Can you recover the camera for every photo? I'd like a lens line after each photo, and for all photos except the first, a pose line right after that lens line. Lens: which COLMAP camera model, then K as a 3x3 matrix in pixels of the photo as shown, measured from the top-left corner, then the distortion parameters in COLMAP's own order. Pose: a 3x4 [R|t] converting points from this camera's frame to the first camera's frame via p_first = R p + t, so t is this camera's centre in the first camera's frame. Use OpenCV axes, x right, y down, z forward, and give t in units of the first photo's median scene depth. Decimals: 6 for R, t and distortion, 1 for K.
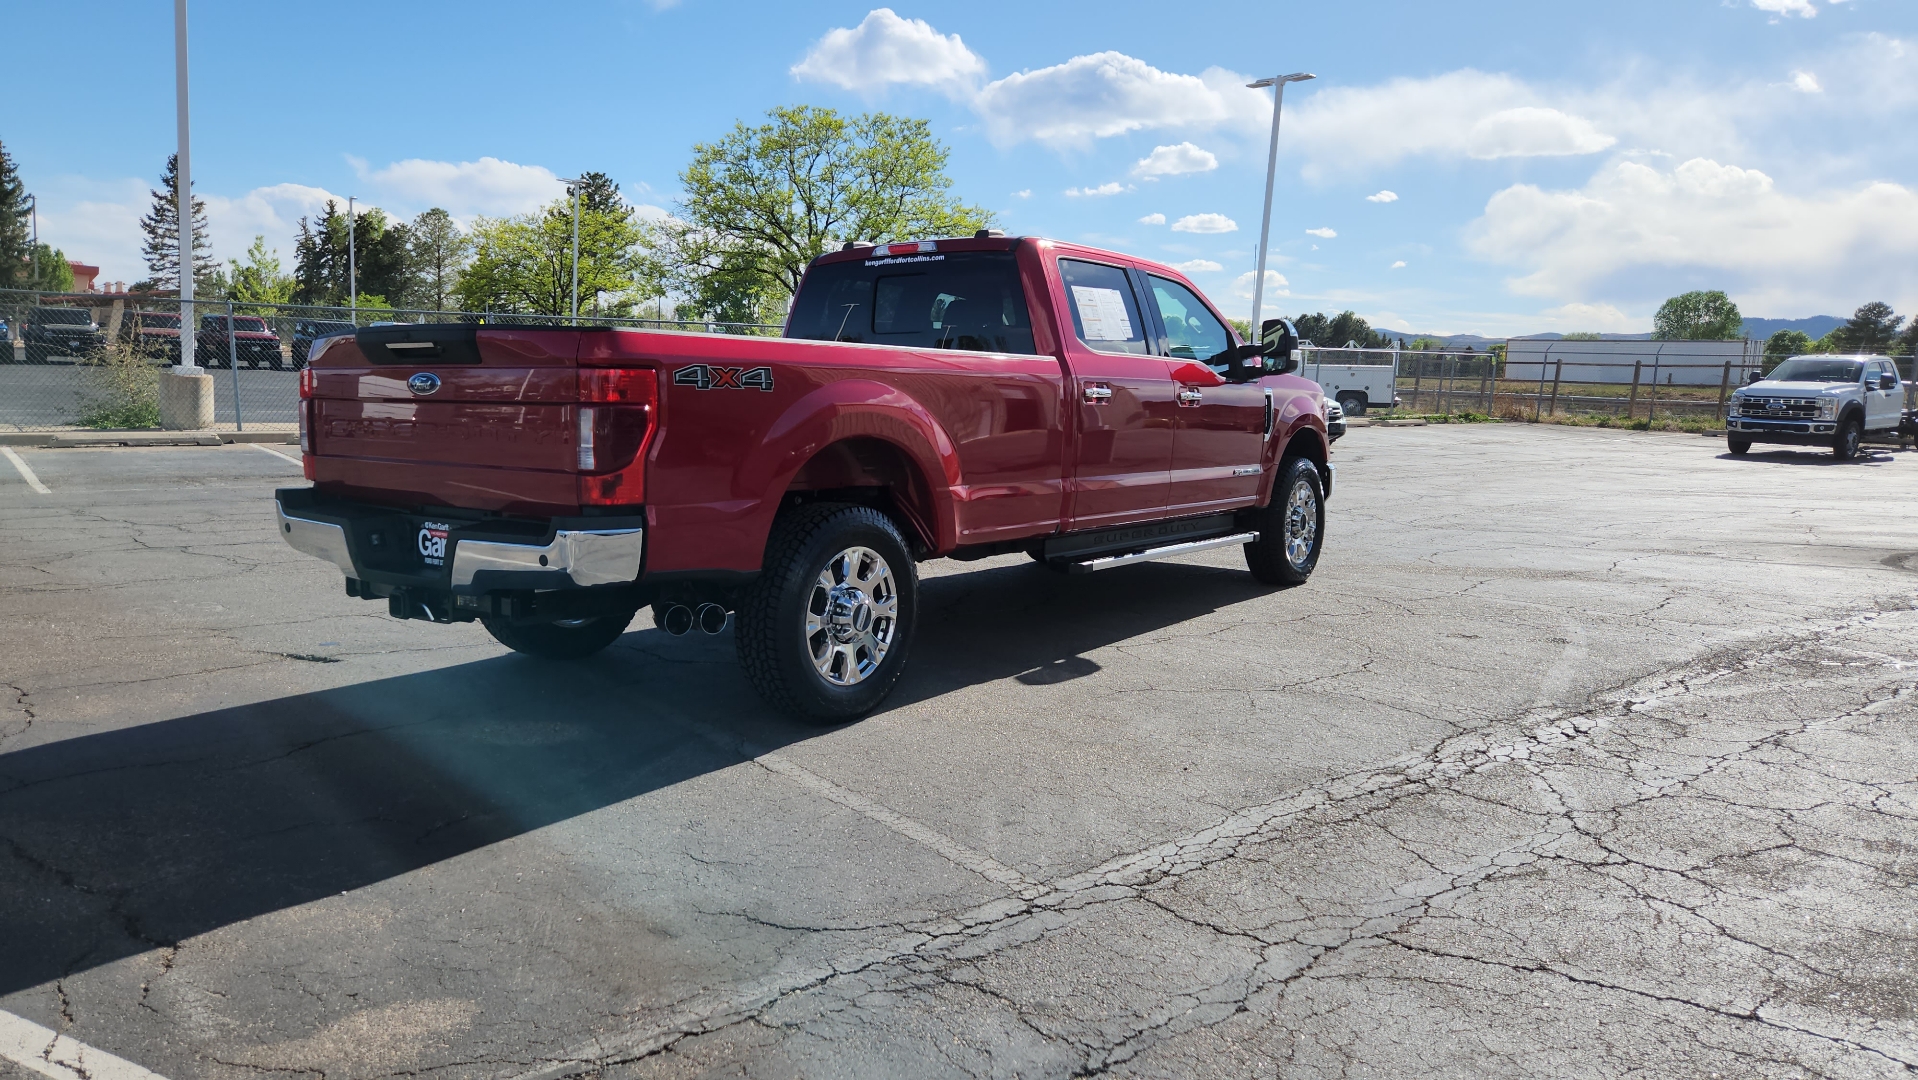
lens RADIAL K [[1274.8, 0, 919.2], [0, 1274.8, 528.5], [0, 0, 1]] dist [0.069821, -0.053290]
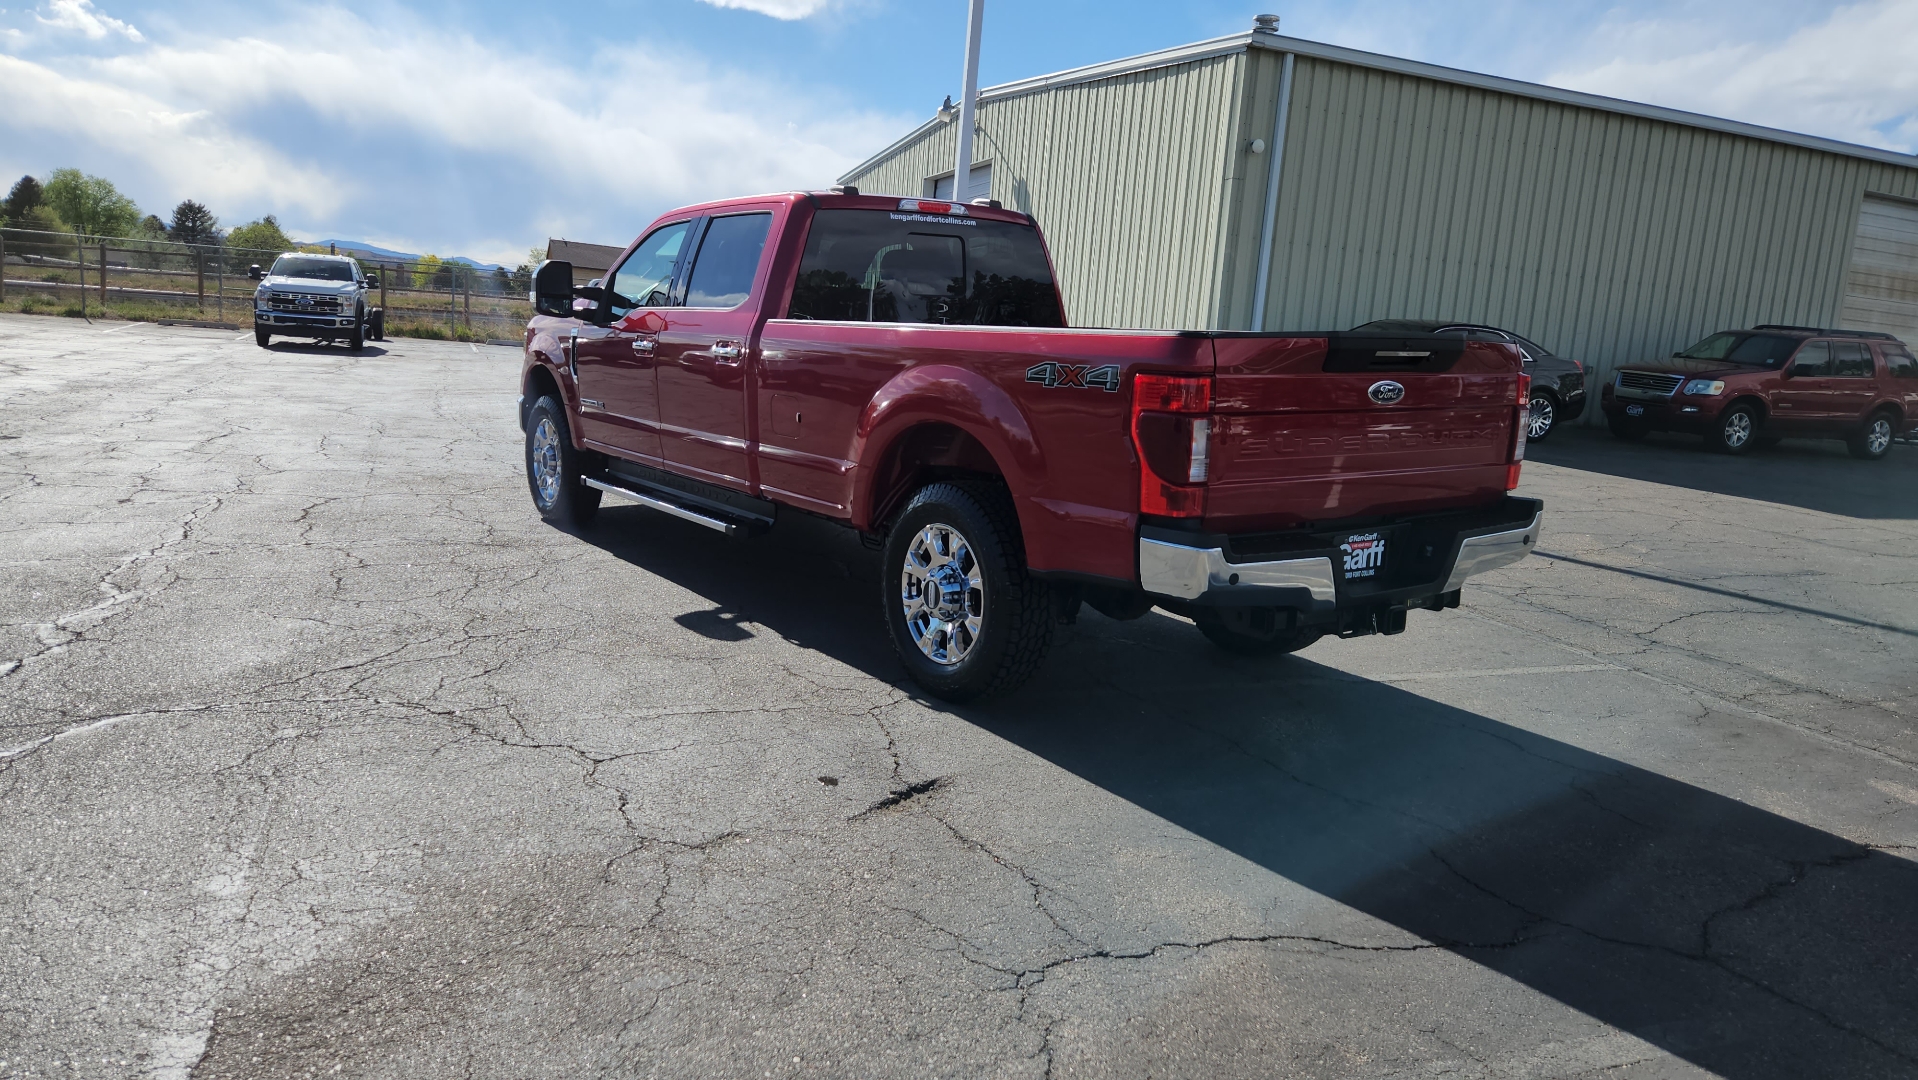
lens RADIAL K [[1272.7, 0, 934.0], [0, 1272.7, 548.0], [0, 0, 1]] dist [0.072465, -0.052069]
pose [[0.292510, -0.171211, 0.940811, -0.213011], [0.064371, 0.985135, 0.159264, -0.026070], [-0.954093, 0.013975, 0.299183, 0.156822]]
